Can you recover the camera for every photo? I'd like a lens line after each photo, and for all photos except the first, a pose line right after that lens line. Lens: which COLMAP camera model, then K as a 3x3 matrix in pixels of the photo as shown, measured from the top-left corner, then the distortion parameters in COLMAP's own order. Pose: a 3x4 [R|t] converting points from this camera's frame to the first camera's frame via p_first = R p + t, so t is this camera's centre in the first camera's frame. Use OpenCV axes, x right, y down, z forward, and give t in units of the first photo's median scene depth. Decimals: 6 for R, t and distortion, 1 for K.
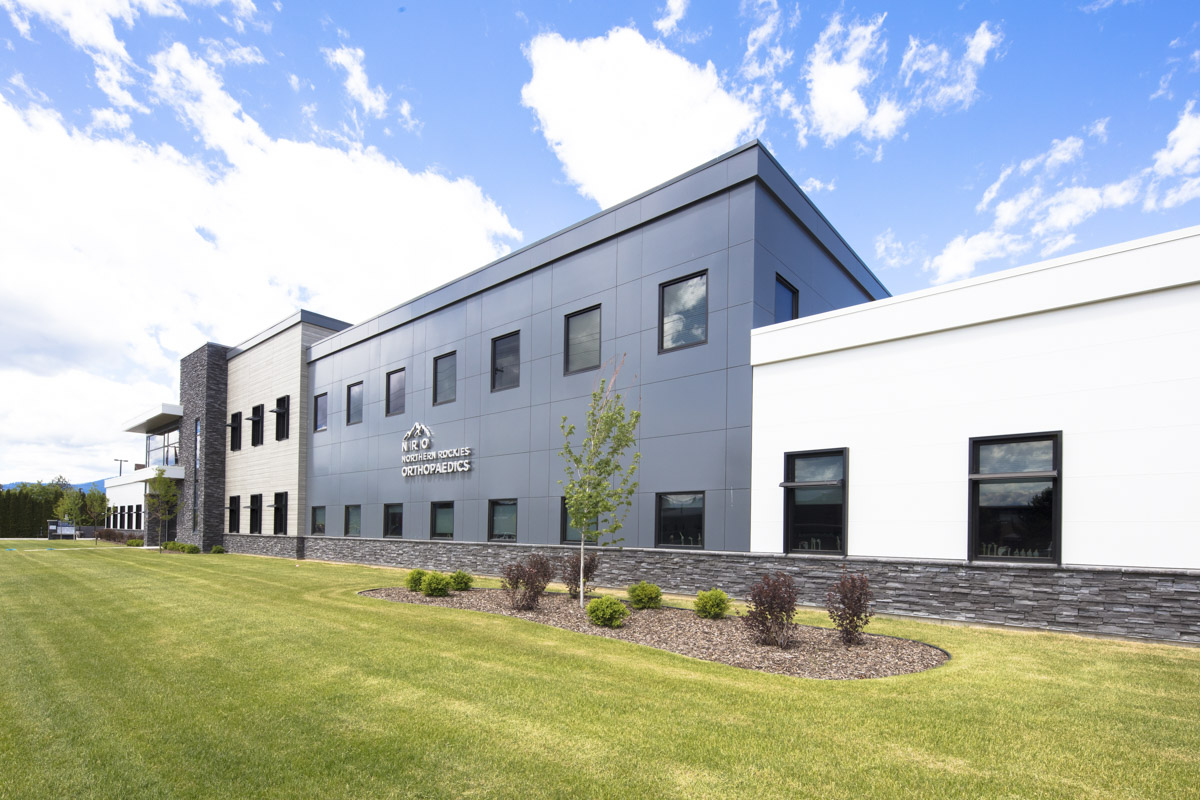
lens RADIAL K [[567.2, 0, 616.5], [0, 567.2, 521.9], [0, 0, 1]] dist [0.001303, 0.000631]
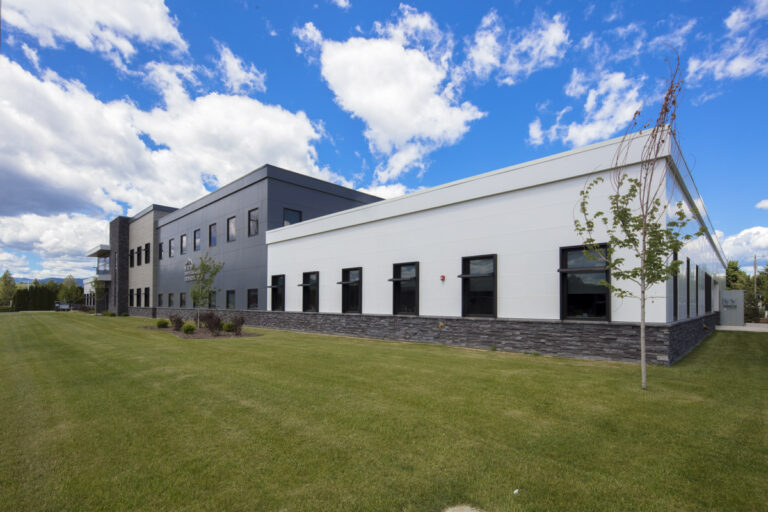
lens RADIAL K [[367.4, 0, 379.8], [0, 367.4, 290.3], [0, 0, 1]] dist [-0.000025, 0.000002]
pose [[0.997136, -0.011575, -0.074733, 0.806675], [0.009852, 0.999678, -0.023381, 0.001502], [0.074980, 0.022577, 0.996929, -0.661685]]
